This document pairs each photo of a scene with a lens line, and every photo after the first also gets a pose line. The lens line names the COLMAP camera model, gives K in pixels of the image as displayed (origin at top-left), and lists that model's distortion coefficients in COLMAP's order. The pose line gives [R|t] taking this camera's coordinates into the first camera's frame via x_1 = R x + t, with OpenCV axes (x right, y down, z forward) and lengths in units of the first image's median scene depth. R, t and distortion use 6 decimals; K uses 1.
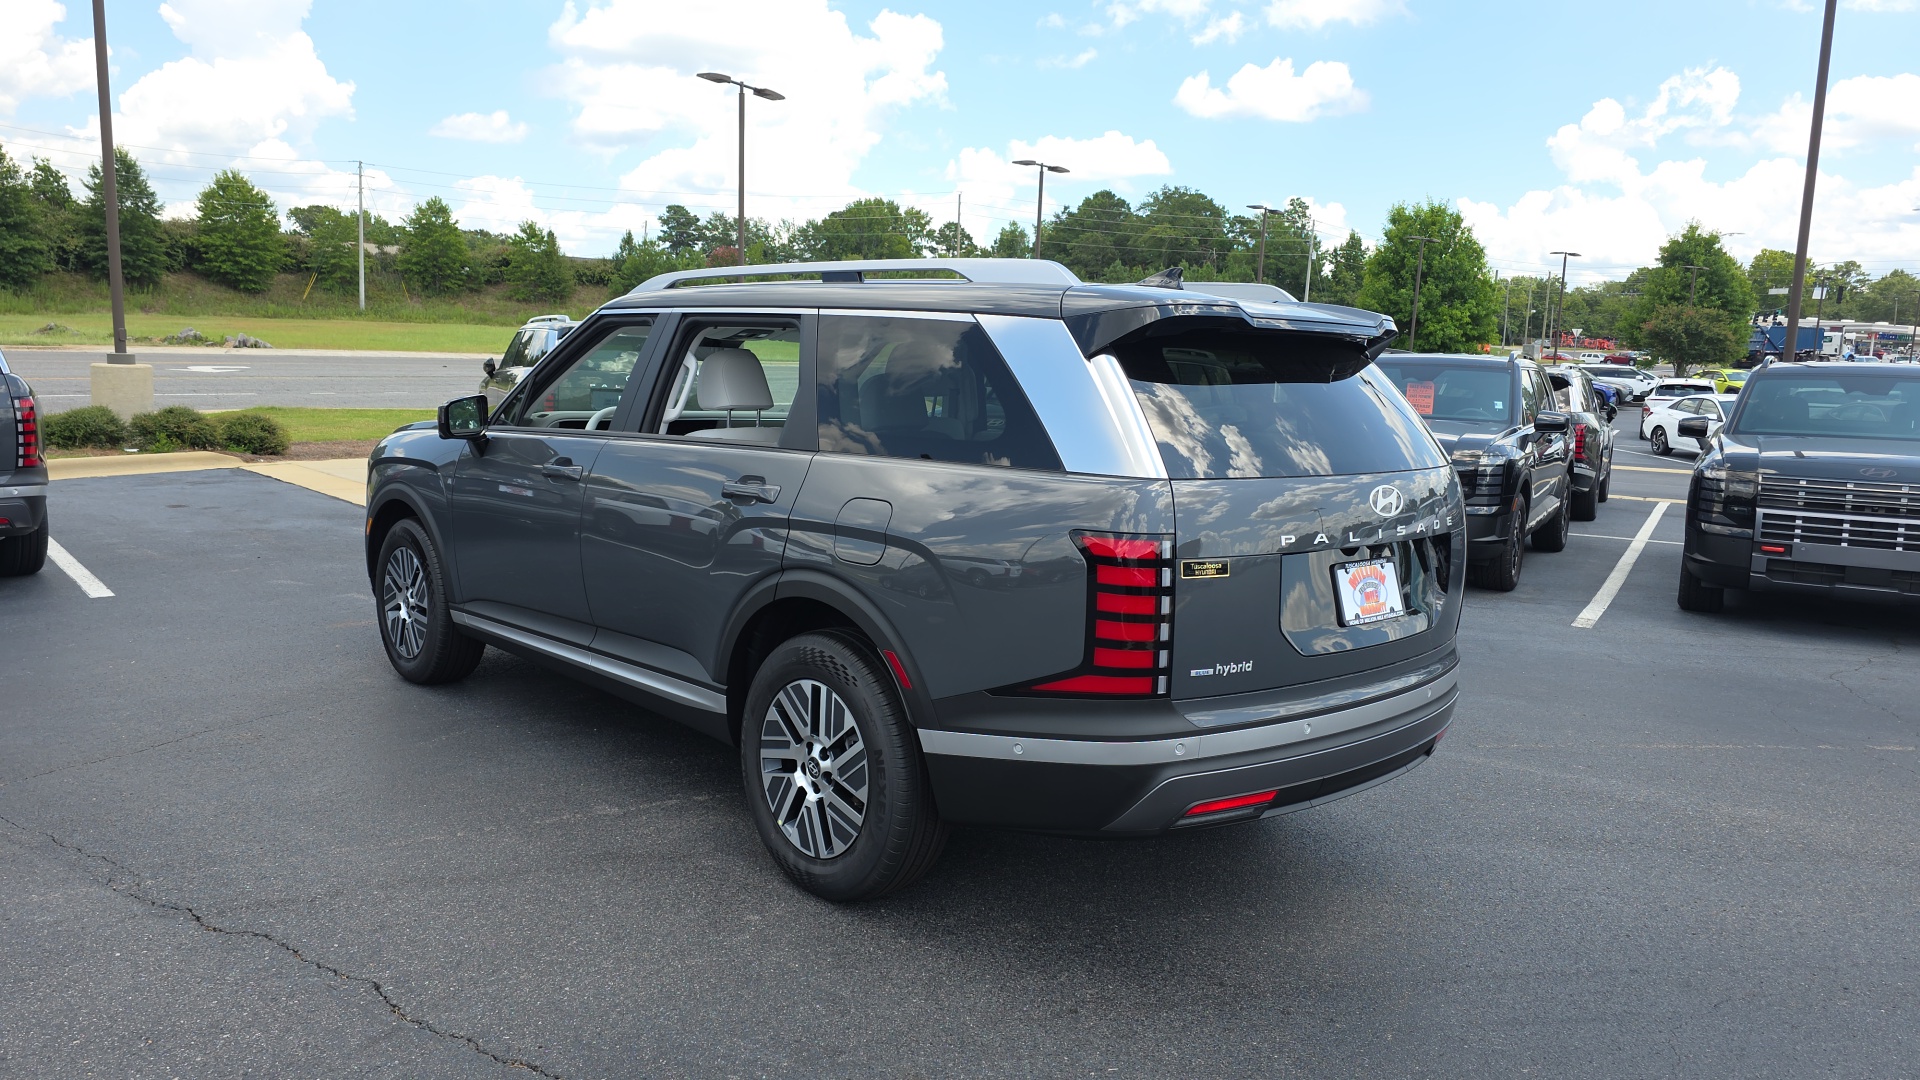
lens RADIAL K [[1321.8, 0, 955.6], [0, 1321.8, 522.2], [0, 0, 1]] dist [0.010642, -0.007648]
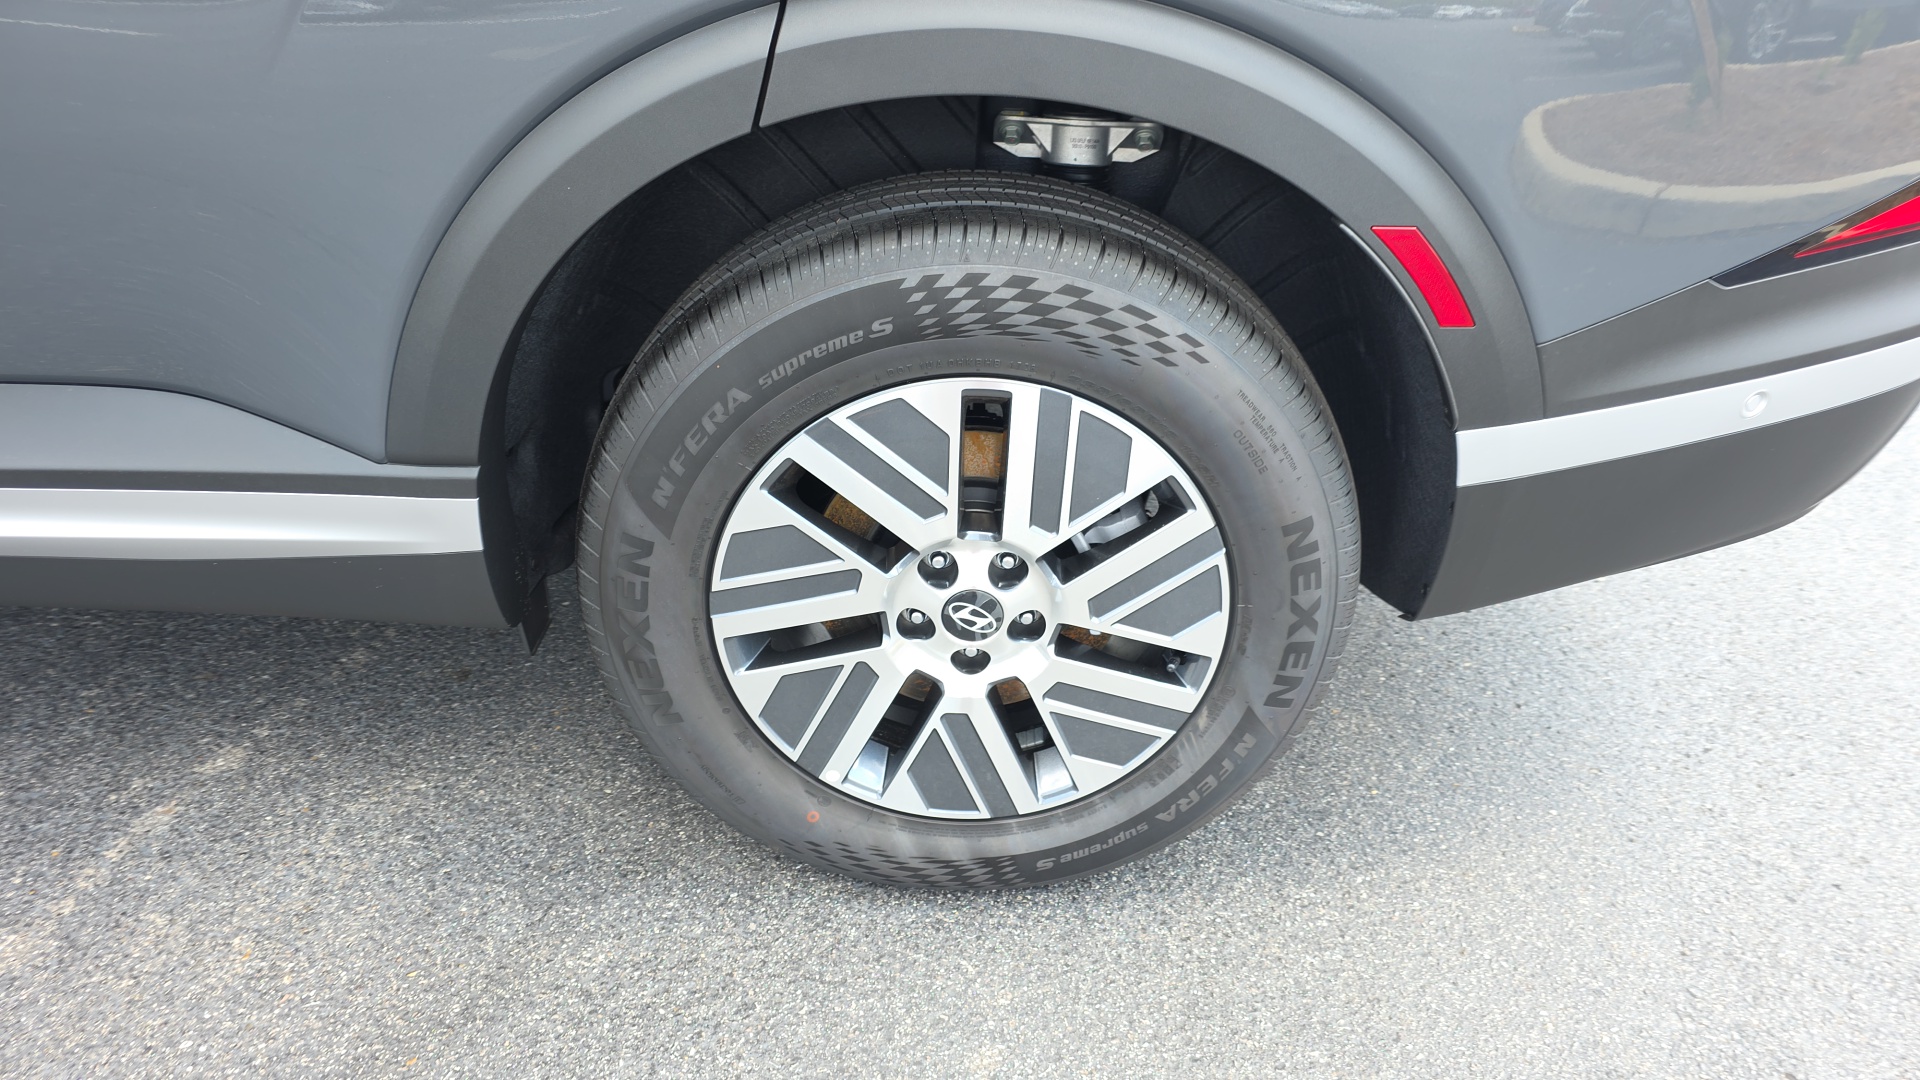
lens RADIAL K [[1249.2, 0, 986.9], [0, 1249.2, 548.9], [0, 0, 1]] dist [0.045580, -0.040734]
pose [[0.657686, -0.380354, 0.650215, -0.226537], [0.056469, 0.885630, 0.460946, 0.014107], [-0.751173, -0.266441, 0.603944, 0.585645]]
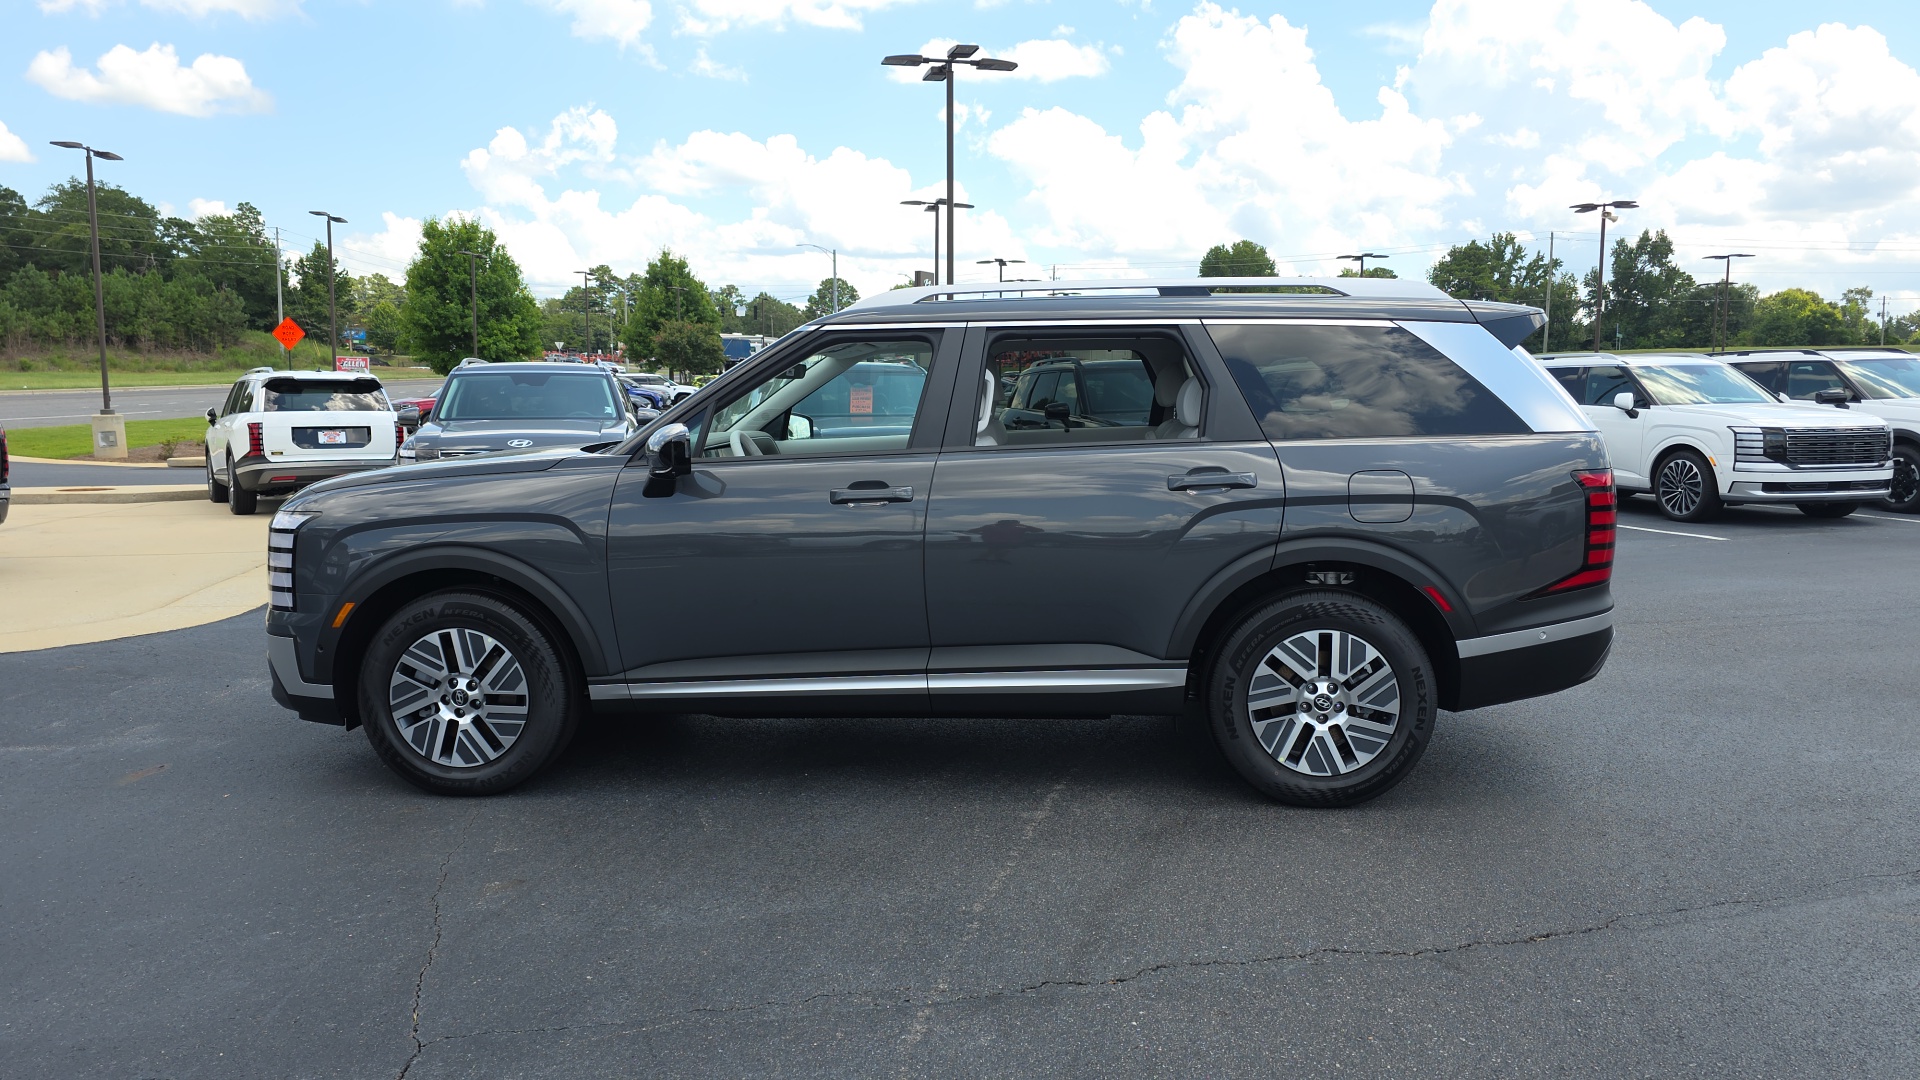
lens RADIAL K [[1302.7, 0, 919.5], [0, 1302.7, 541.1], [0, 0, 1]] dist [0.048583, -0.048395]
pose [[0.727015, -0.113562, 0.677165, -0.847688], [0.110289, 0.992736, 0.048076, -0.042075], [-0.677706, 0.039732, 0.734259, 0.268661]]
